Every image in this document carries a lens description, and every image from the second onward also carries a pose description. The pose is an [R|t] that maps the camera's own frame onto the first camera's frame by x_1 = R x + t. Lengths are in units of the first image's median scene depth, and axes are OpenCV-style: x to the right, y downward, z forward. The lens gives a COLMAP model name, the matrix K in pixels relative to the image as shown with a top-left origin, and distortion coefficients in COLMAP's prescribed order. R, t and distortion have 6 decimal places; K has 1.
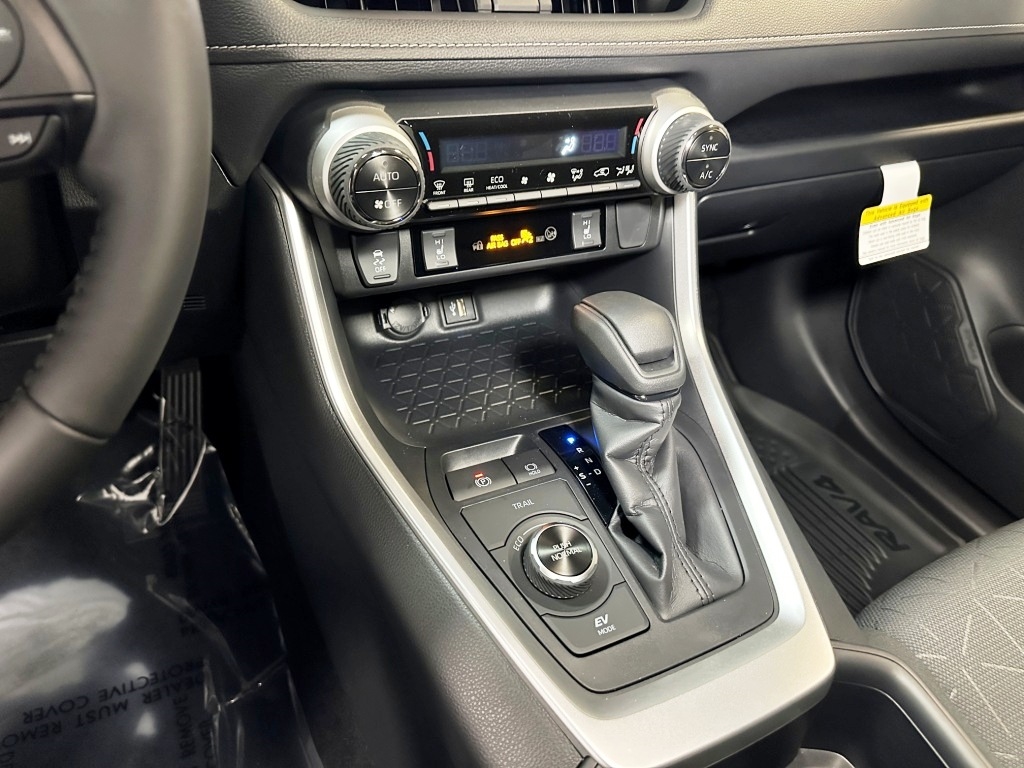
lens RADIAL K [[752.1, 0, 512.0], [0, 752.1, 384.0], [0, 0, 1]] dist [-0.008458, -0.007118]
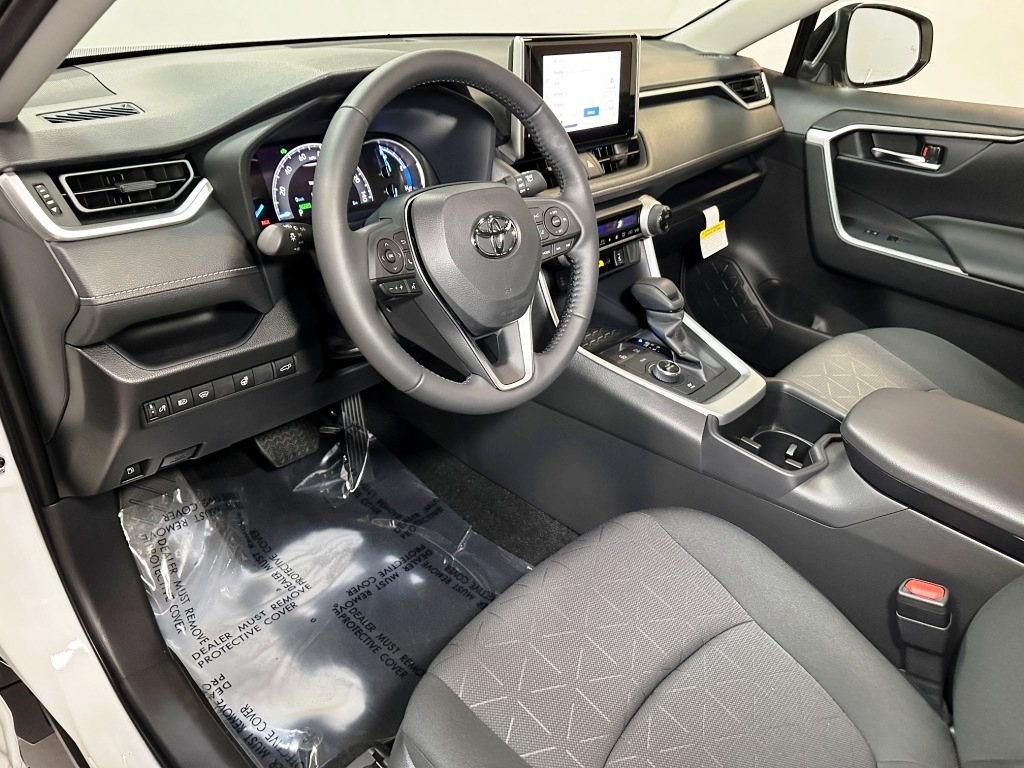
lens RADIAL K [[752.1, 0, 512.0], [0, 752.1, 384.0], [0, 0, 1]] dist [-0.008458, -0.007118]
pose [[0.936041, -0.211893, 0.280941, -1.059616], [0.234658, 0.970811, -0.049624, 0.241916], [-0.262226, 0.112375, 0.958441, -1.244542]]
